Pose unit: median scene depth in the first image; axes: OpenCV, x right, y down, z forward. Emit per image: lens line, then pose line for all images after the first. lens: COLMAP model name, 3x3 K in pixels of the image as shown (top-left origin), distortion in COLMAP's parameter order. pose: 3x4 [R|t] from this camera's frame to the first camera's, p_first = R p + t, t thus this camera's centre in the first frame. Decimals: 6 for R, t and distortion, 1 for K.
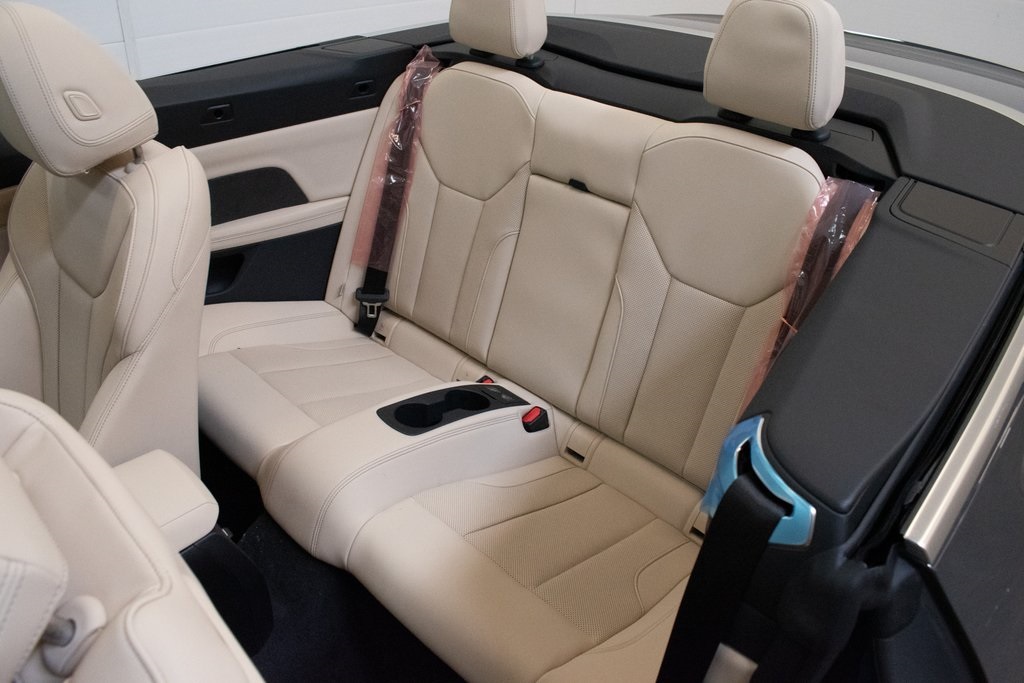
lens RADIAL K [[789.6, 0, 508.1], [0, 789.6, 340.4], [0, 0, 1]] dist [-0.100025, 0.020810]
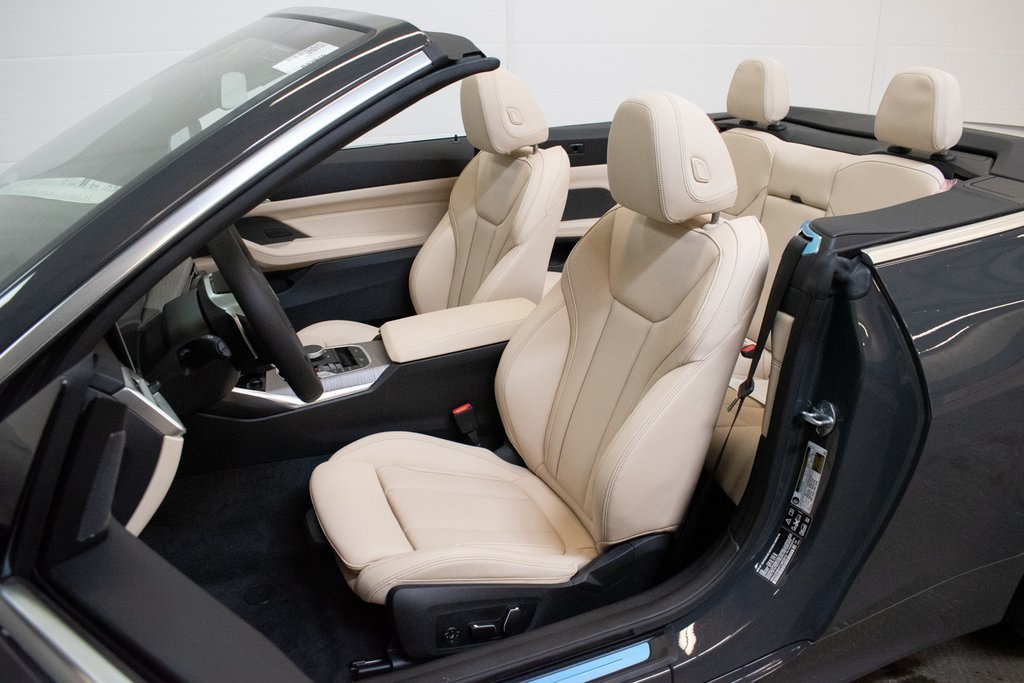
lens RADIAL K [[789.6, 0, 515.0], [0, 789.6, 341.1], [0, 0, 1]] dist [-0.100025, 0.020810]
pose [[0.925428, 0.112539, -0.361825, 0.167646], [-0.174724, 0.974041, -0.143929, 0.399321], [0.336235, 0.196415, 0.921068, -0.541000]]
